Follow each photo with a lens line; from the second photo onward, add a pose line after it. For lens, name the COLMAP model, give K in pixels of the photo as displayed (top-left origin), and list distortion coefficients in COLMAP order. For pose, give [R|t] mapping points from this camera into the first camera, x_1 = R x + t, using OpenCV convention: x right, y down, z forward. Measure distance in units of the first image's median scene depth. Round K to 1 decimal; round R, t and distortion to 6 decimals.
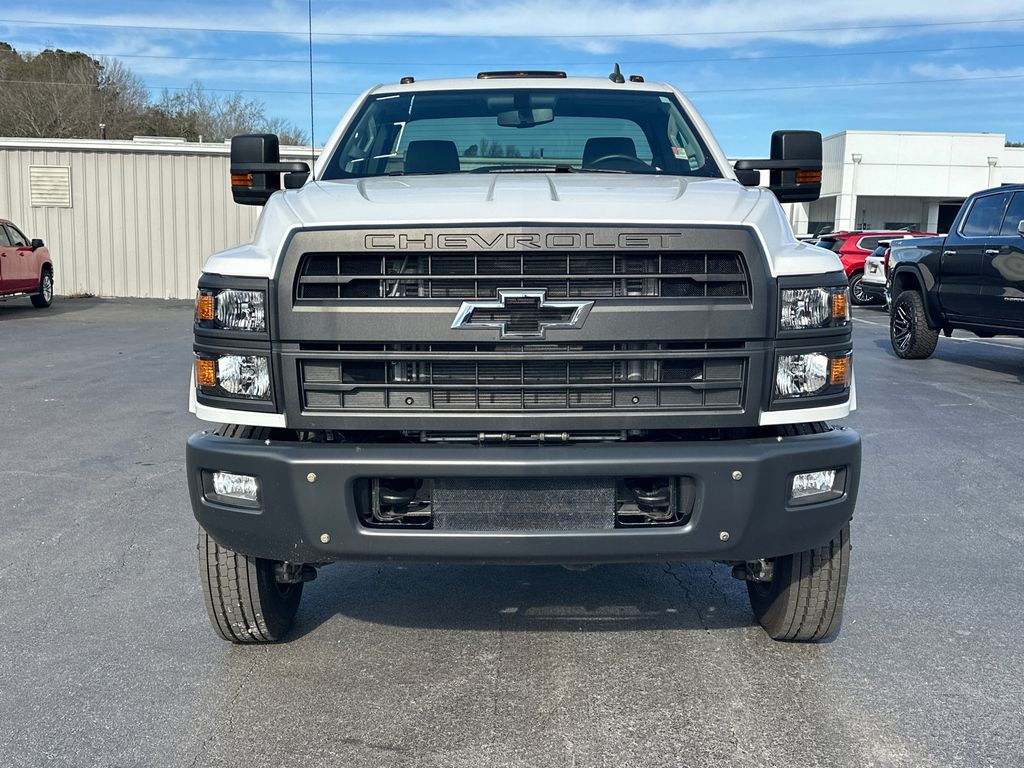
lens RADIAL K [[1072.9, 0, 515.7], [0, 1072.9, 385.5], [0, 0, 1]] dist [0.037026, 0.000000]
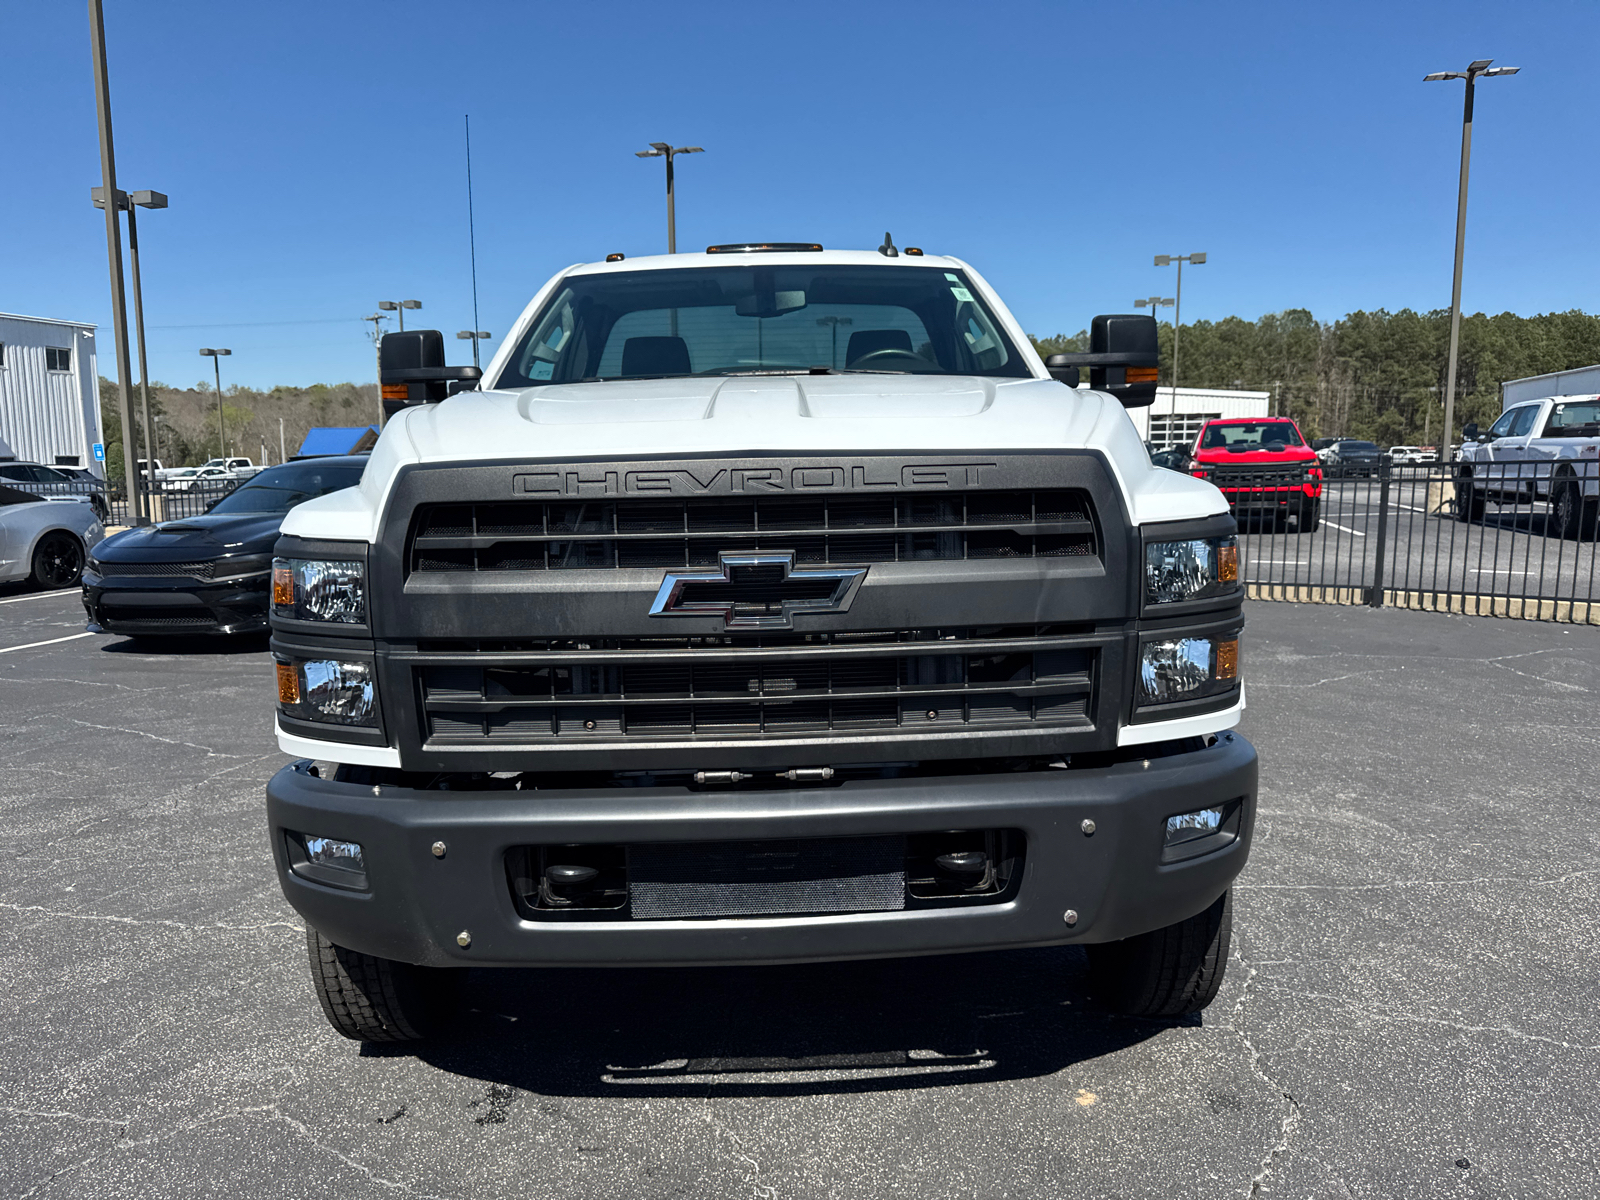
lens RADIAL K [[1130.1, 0, 809.4], [0, 1130.1, 600.3], [0, 0, 1]] dist [0.045081, -0.049900]
pose [[0.999487, -0.020764, 0.024373, 0.018789], [0.020746, 0.999784, 0.001015, -0.054557], [-0.024389, -0.000509, 0.999702, 0.277834]]
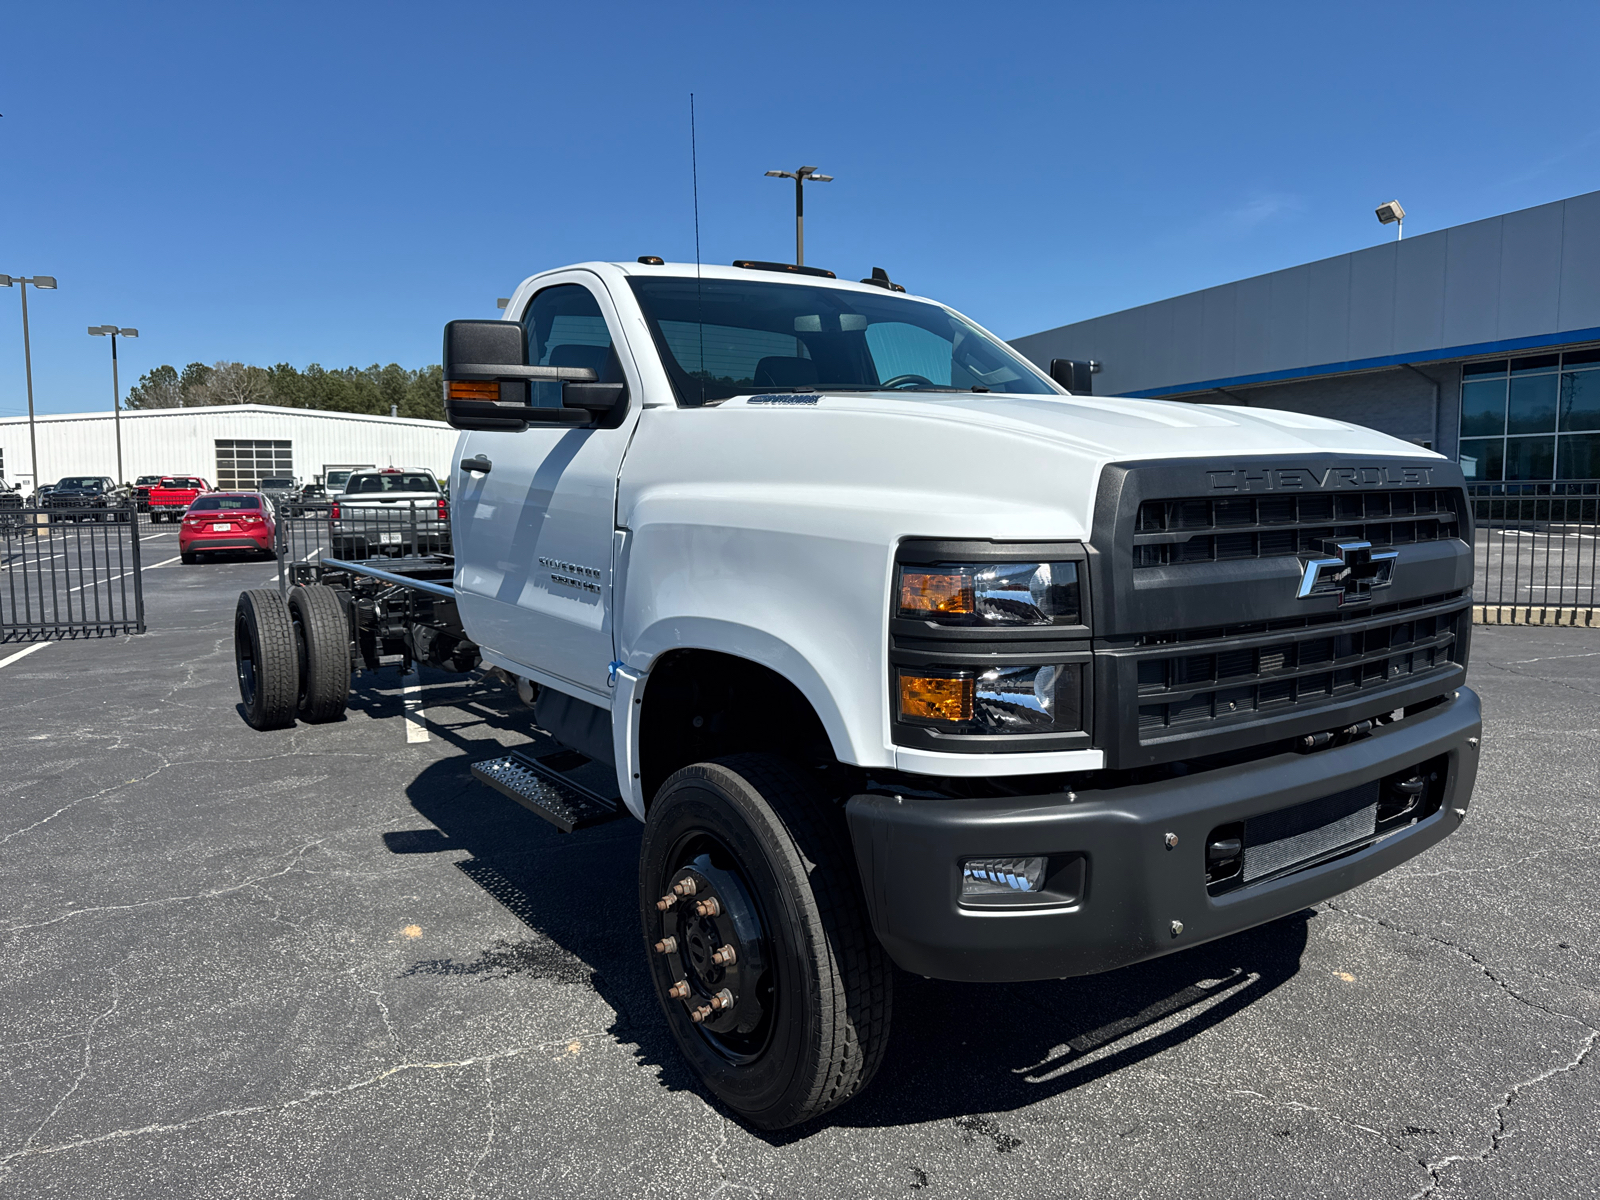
lens RADIAL K [[1130.1, 0, 804.6], [0, 1130.1, 594.0], [0, 0, 1]] dist [0.045081, -0.049900]
pose [[0.808982, -0.069368, 0.583726, -0.697676], [0.089095, 0.996010, -0.005114, -0.072682], [-0.581042, 0.056144, 0.811935, 0.506324]]
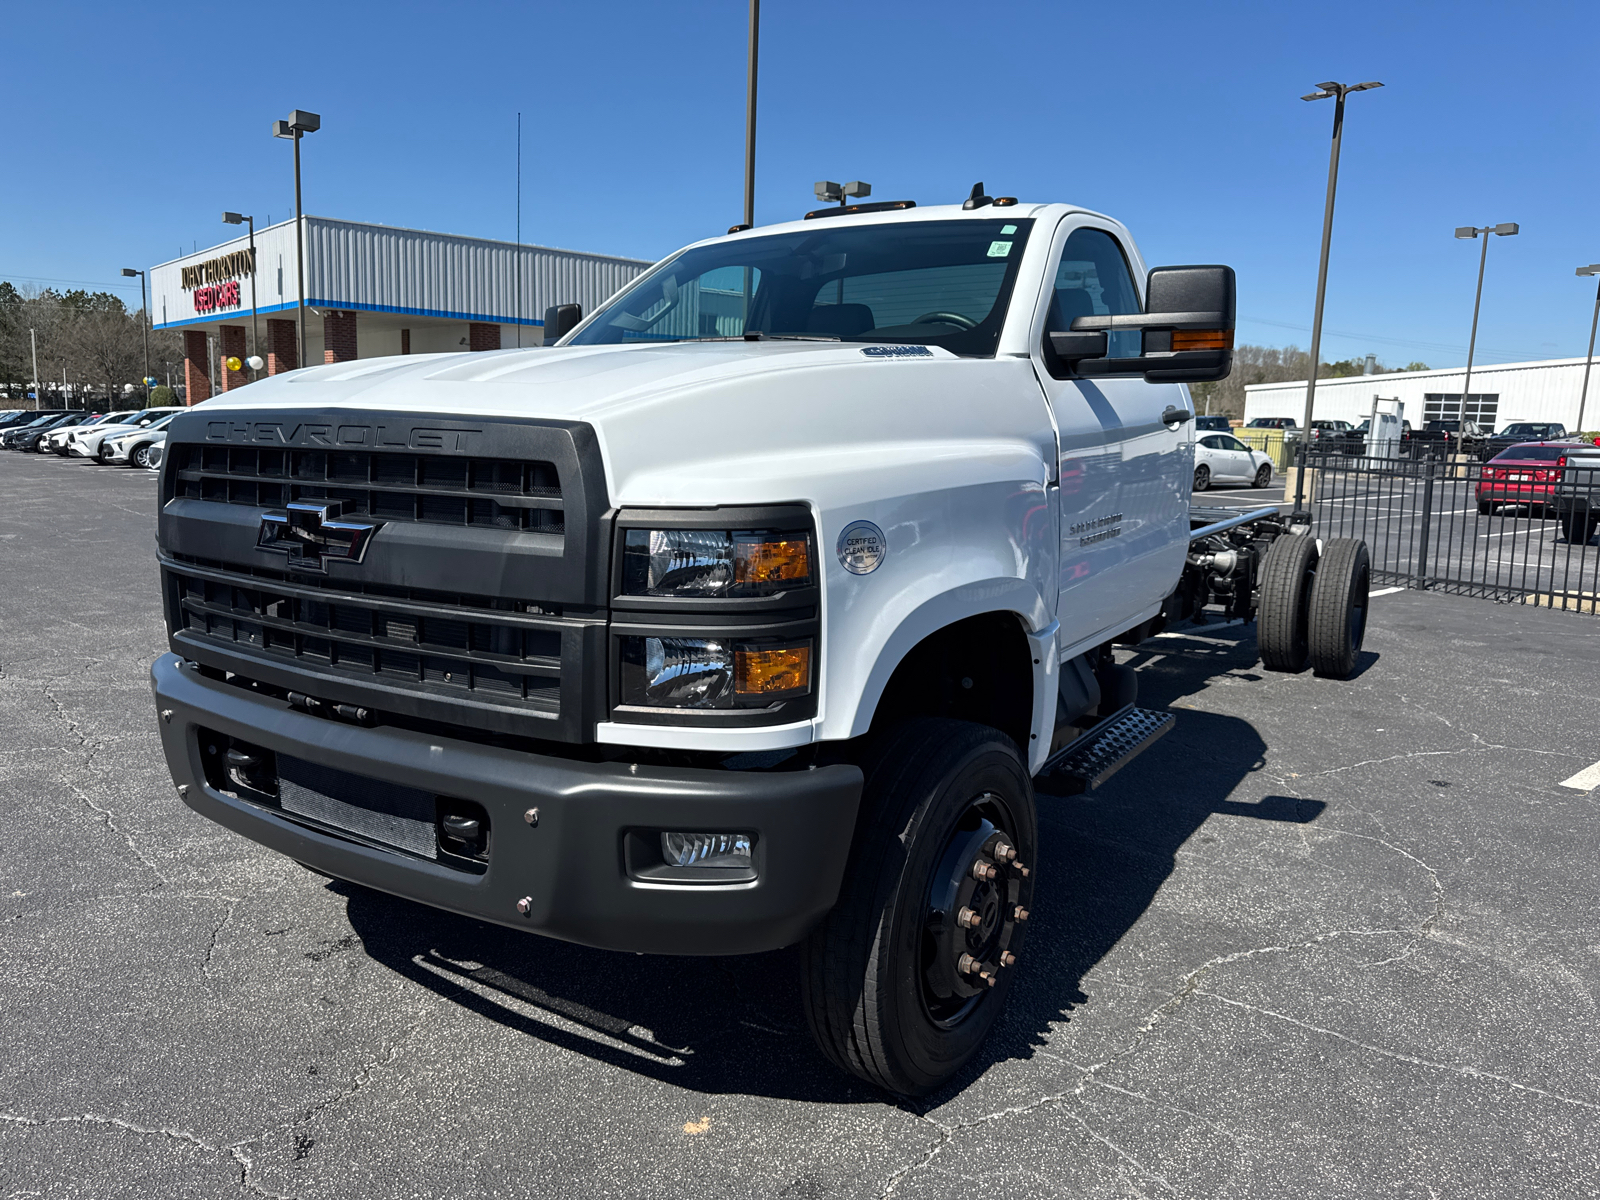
lens RADIAL K [[1130.1, 0, 812.5], [0, 1130.1, 601.0], [0, 0, 1]] dist [0.045081, -0.049900]
pose [[0.839093, 0.104802, -0.533797, 0.625584], [-0.092549, 0.994464, 0.049766, -0.082355], [0.536057, 0.007644, 0.844147, 0.478259]]
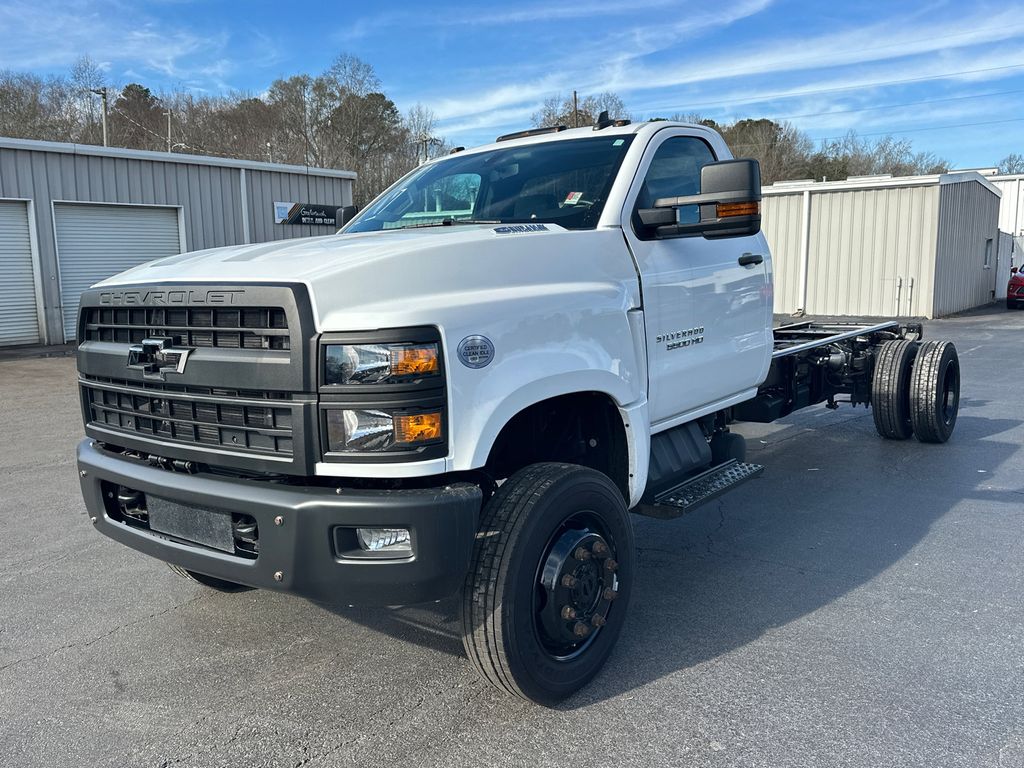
lens RADIAL K [[856.6, 0, 525.0], [0, 856.6, 386.1], [0, 0, 1]] dist [0.029947, -0.036744]
pose [[0.792004, 0.060161, -0.607545, 0.818477], [-0.054117, 0.998134, 0.028290, -0.076685], [0.608113, 0.010473, 0.793781, 0.435666]]
